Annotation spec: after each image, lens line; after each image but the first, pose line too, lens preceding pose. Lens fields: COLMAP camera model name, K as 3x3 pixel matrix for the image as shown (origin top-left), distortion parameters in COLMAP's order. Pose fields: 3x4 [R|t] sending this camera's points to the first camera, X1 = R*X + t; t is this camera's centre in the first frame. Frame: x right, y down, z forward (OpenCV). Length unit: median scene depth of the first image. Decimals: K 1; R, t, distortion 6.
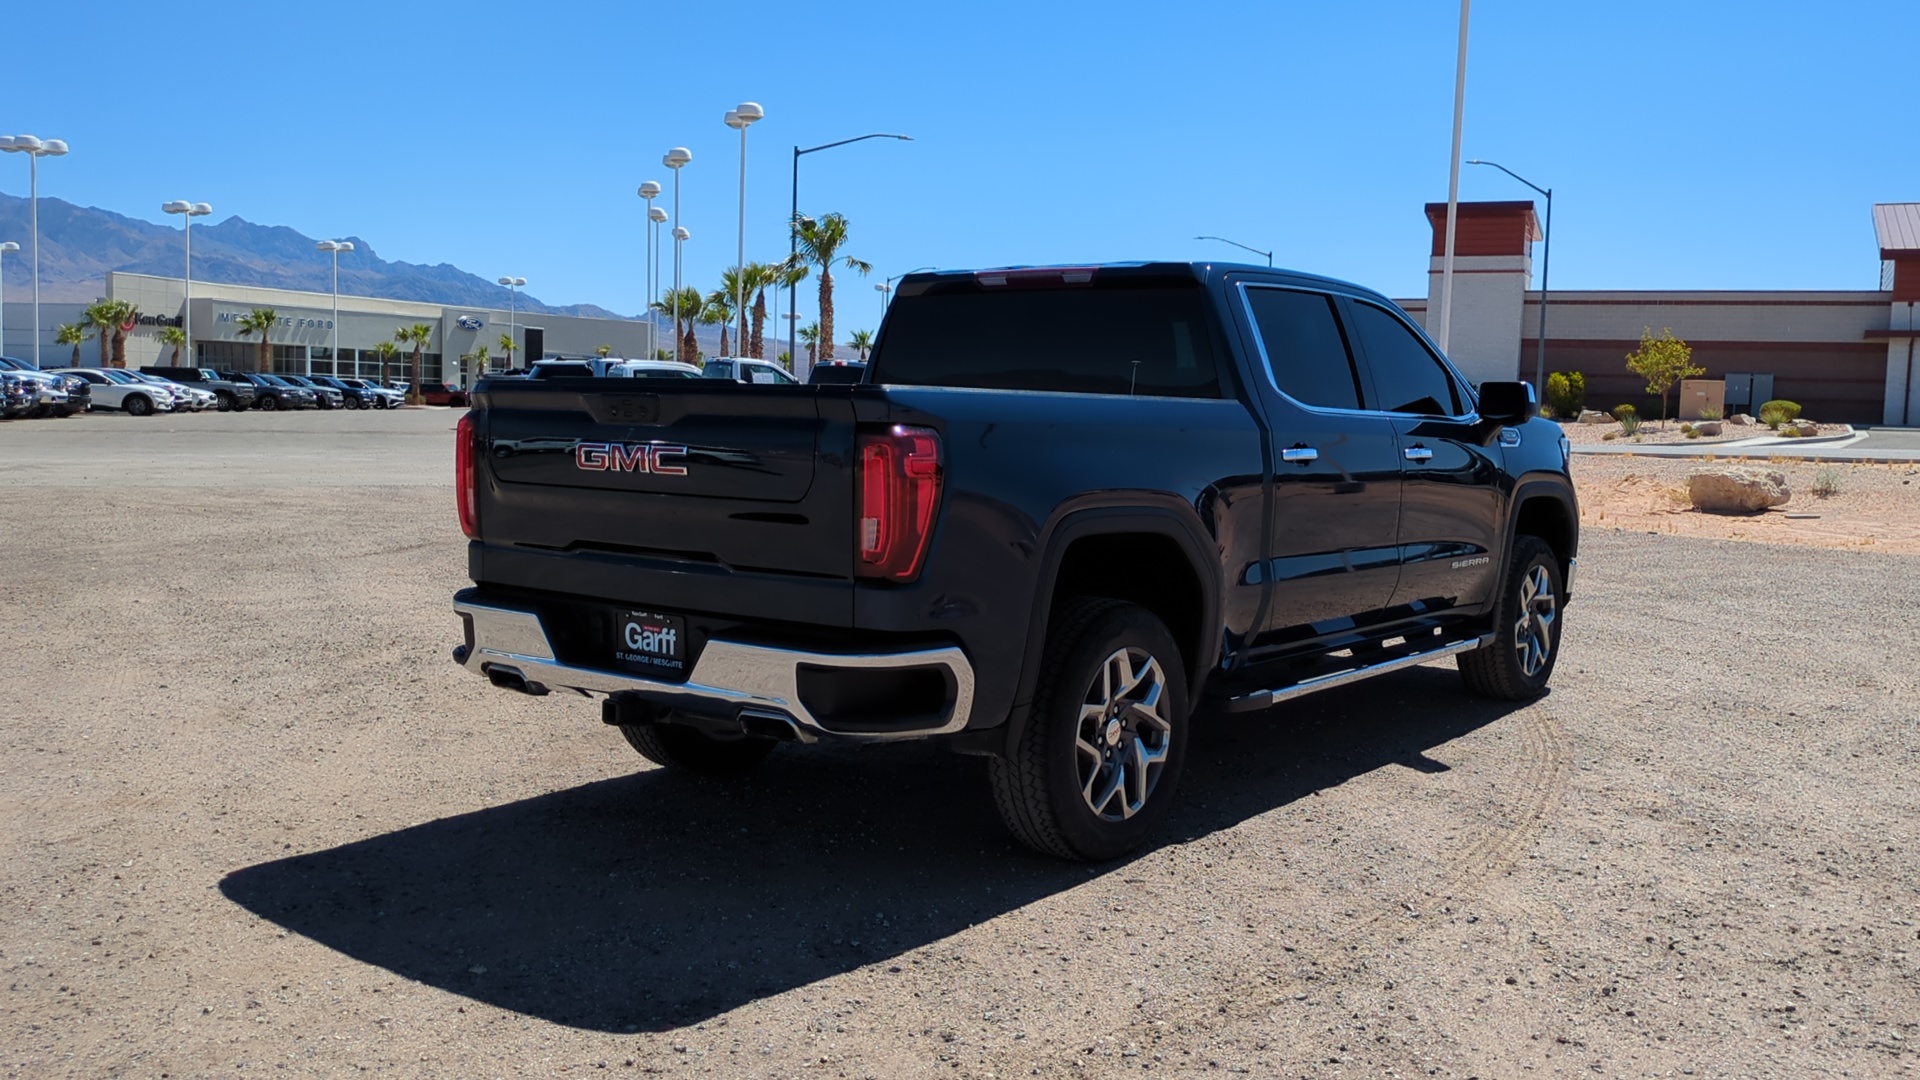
lens RADIAL K [[1650.3, 0, 985.5], [0, 1650.3, 557.4], [0, 0, 1]] dist [0.056428, -0.075759]
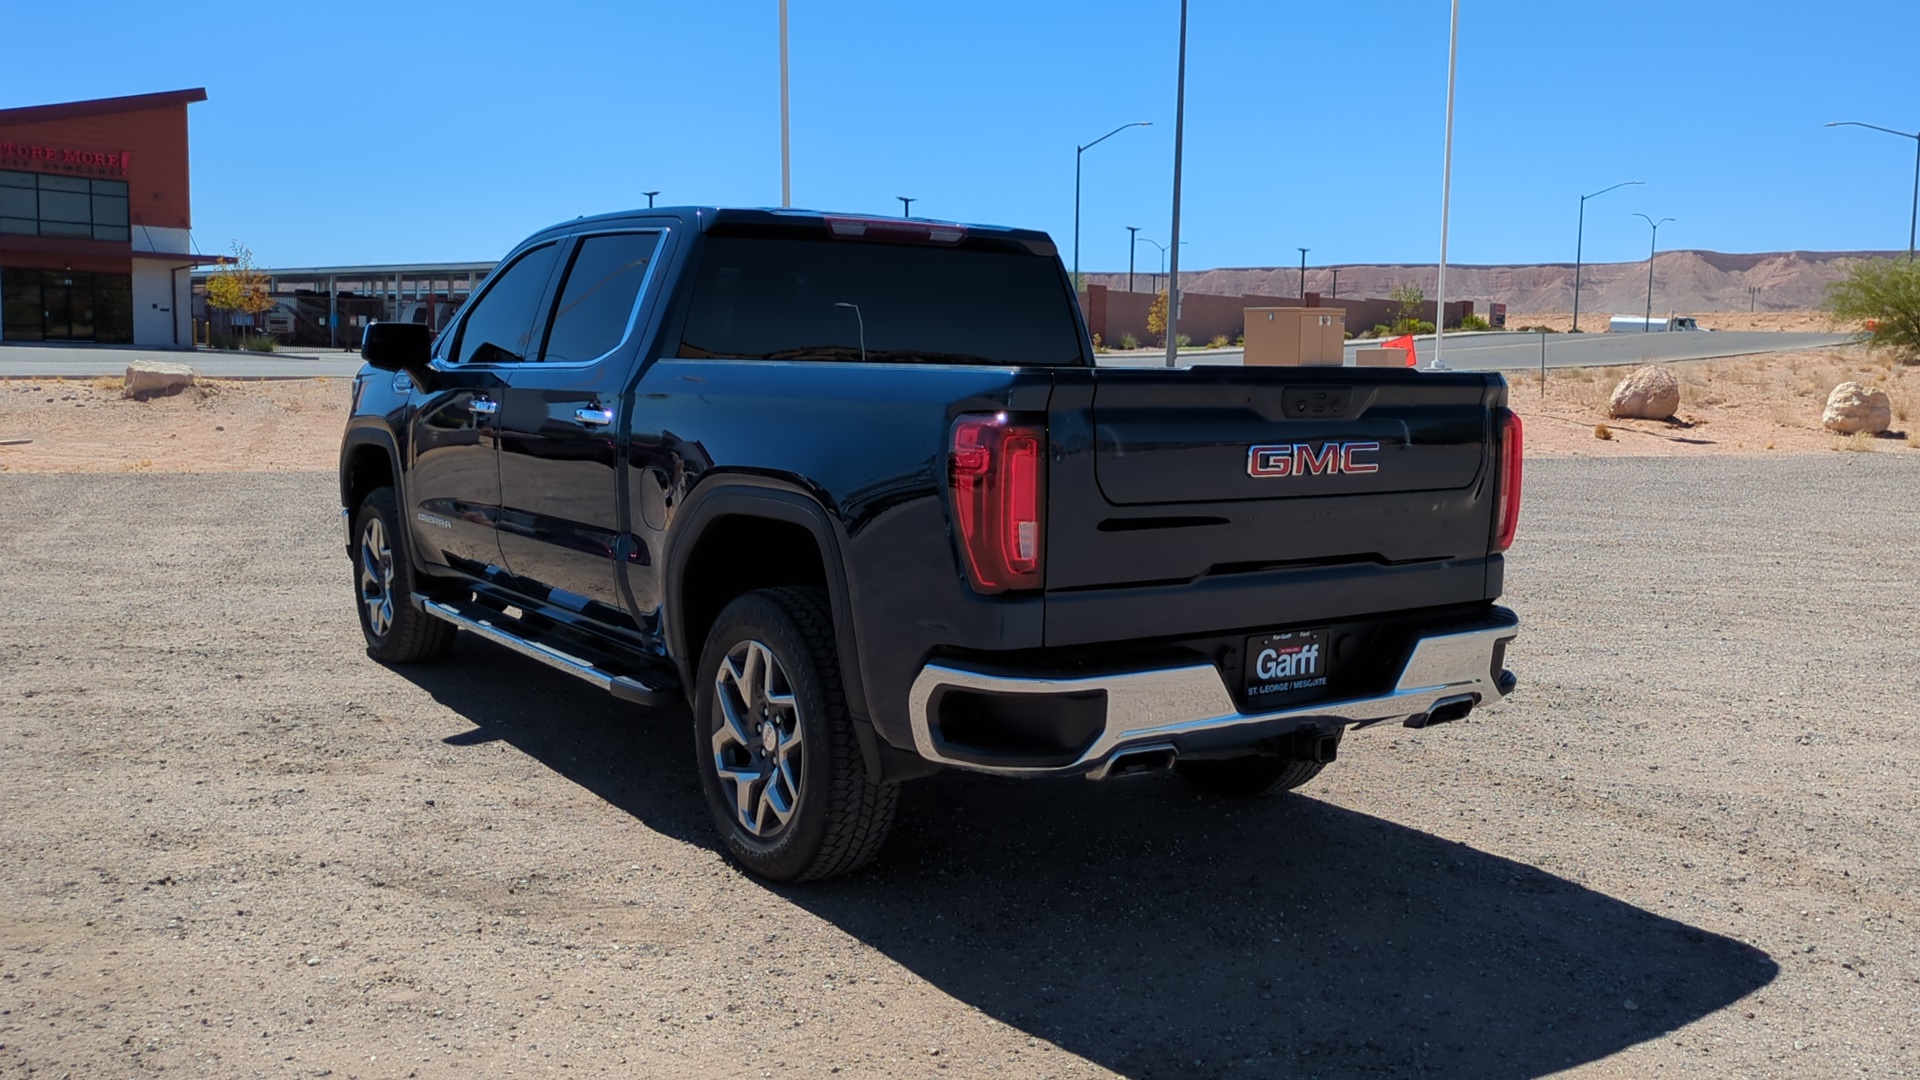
lens RADIAL K [[1650.3, 0, 990.3], [0, 1650.3, 542.0], [0, 0, 1]] dist [0.056428, -0.075759]
pose [[0.295977, -0.122639, 0.947289, -0.992969], [0.074331, 0.991673, 0.105161, -0.109482], [-0.952299, 0.039288, 0.302628, 0.813682]]
